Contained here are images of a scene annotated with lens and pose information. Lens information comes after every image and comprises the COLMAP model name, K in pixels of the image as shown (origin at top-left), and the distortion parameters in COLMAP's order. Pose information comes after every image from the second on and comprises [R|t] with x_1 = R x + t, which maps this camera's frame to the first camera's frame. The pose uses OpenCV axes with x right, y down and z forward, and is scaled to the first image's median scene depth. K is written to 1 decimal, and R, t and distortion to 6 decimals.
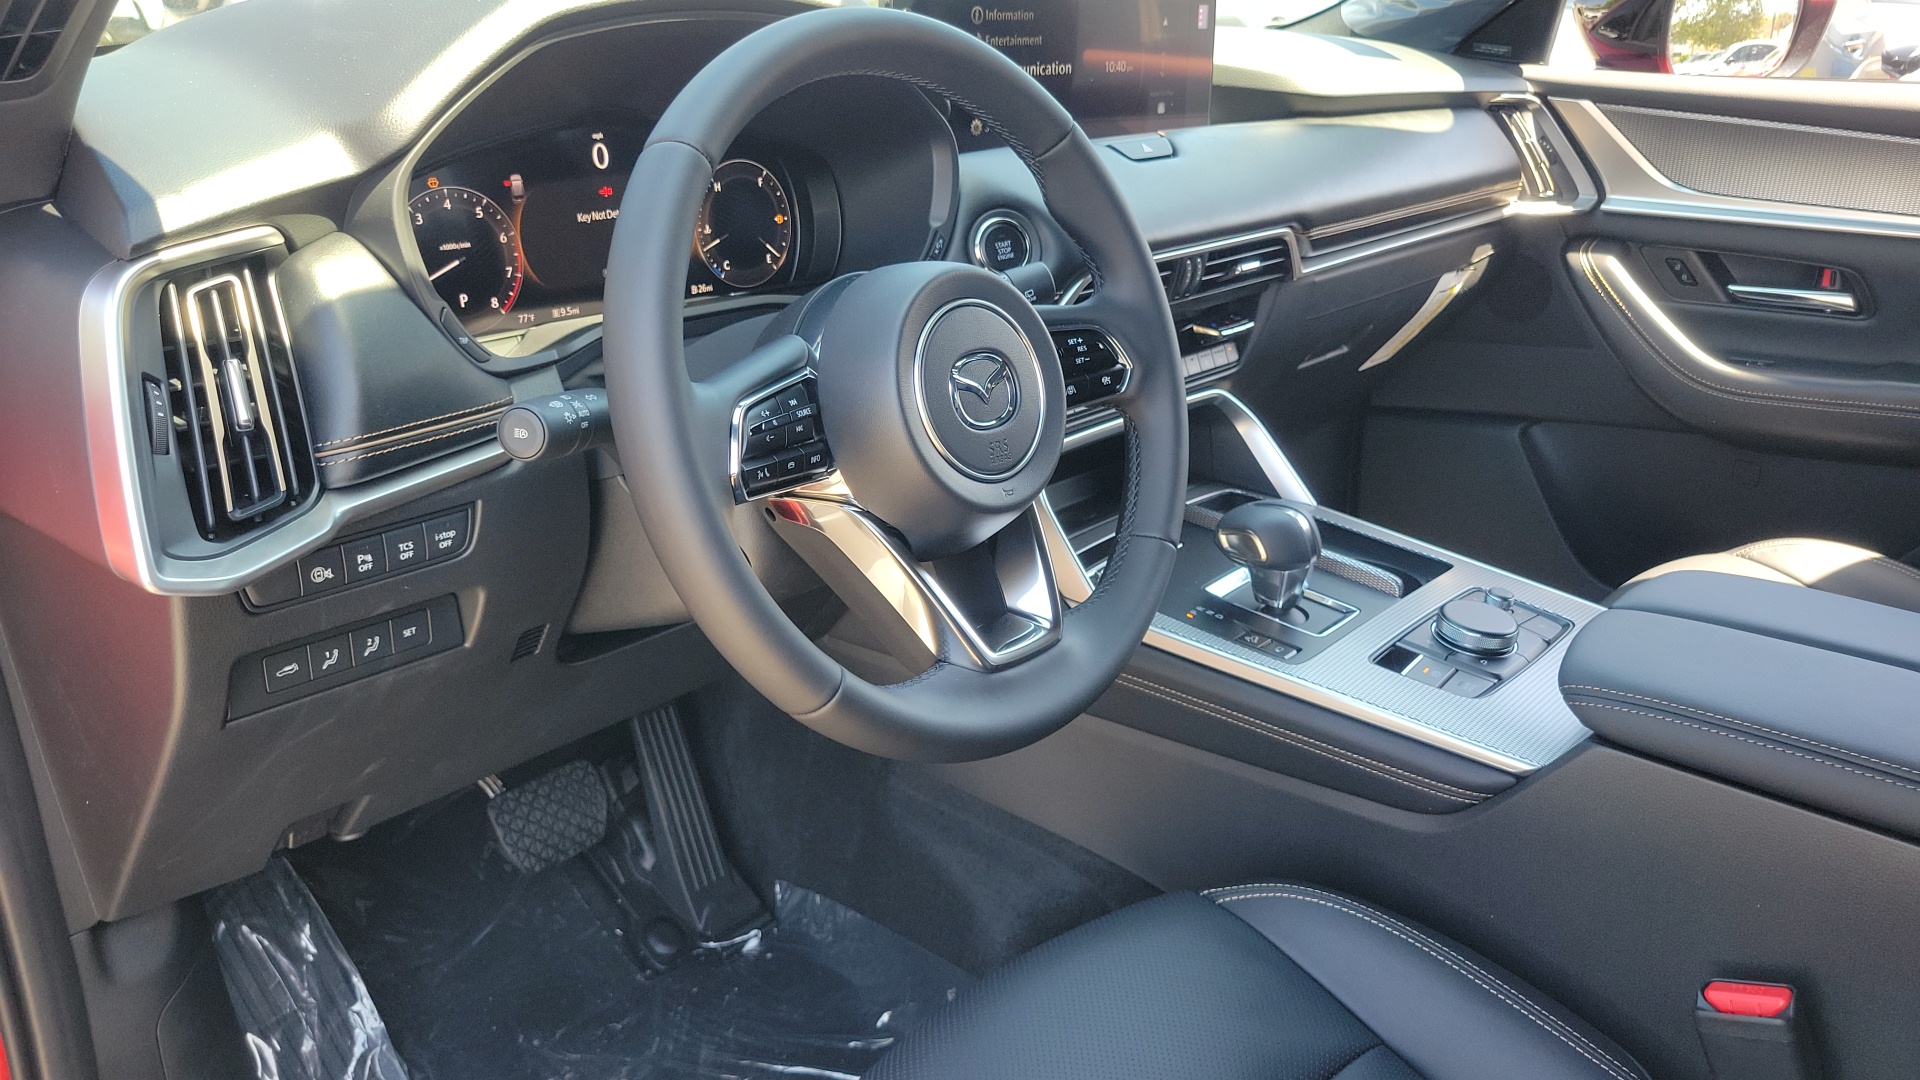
lens RADIAL K [[1444.0, 0, 969.4], [0, 1444.0, 538.2], [0, 0, 1]] dist [0.029850, -0.010004]
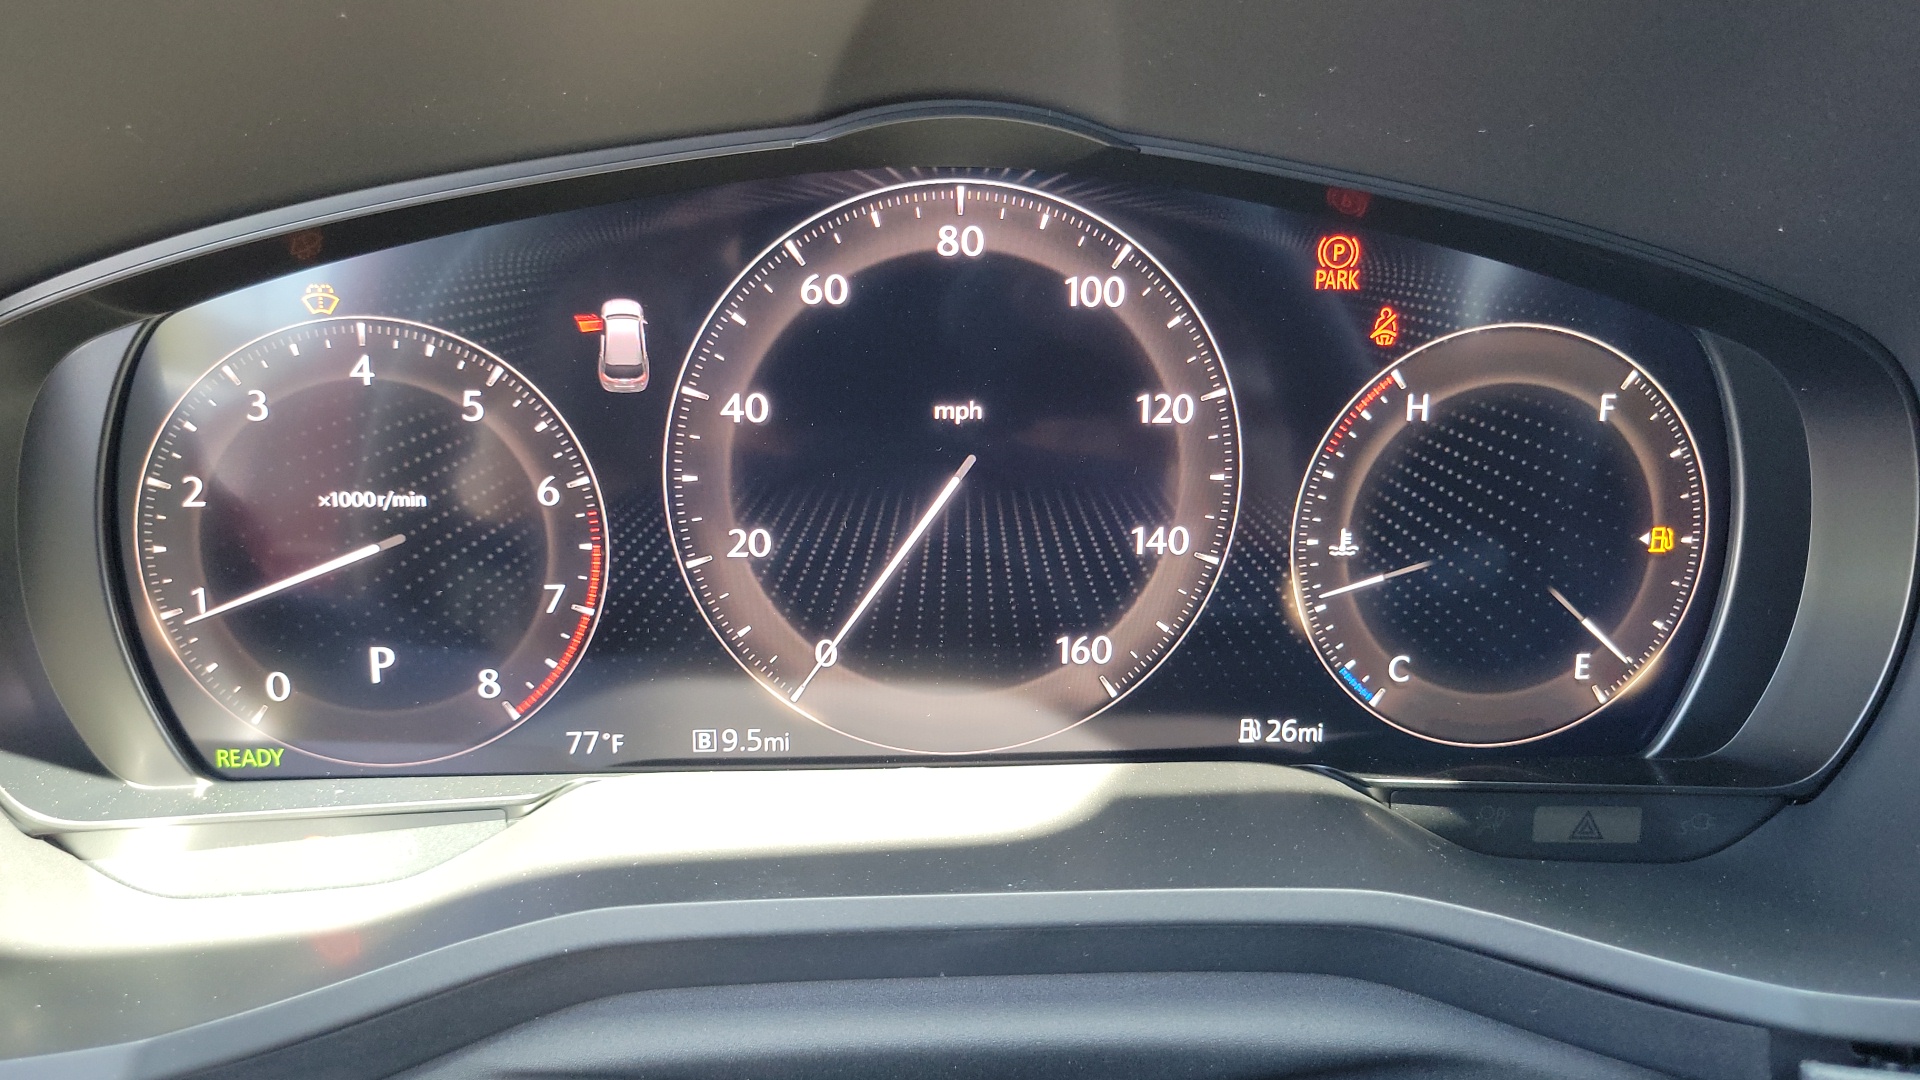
lens RADIAL K [[1503.6, 0, 951.7], [0, 1503.6, 544.5], [0, 0, 1]] dist [-0.005980, -0.005793]
pose [[0.721079, 0.214623, -0.658773, -0.044427], [-0.255367, 0.966201, 0.035260, -0.229118], [0.644075, 0.142803, 0.751515, 0.813263]]
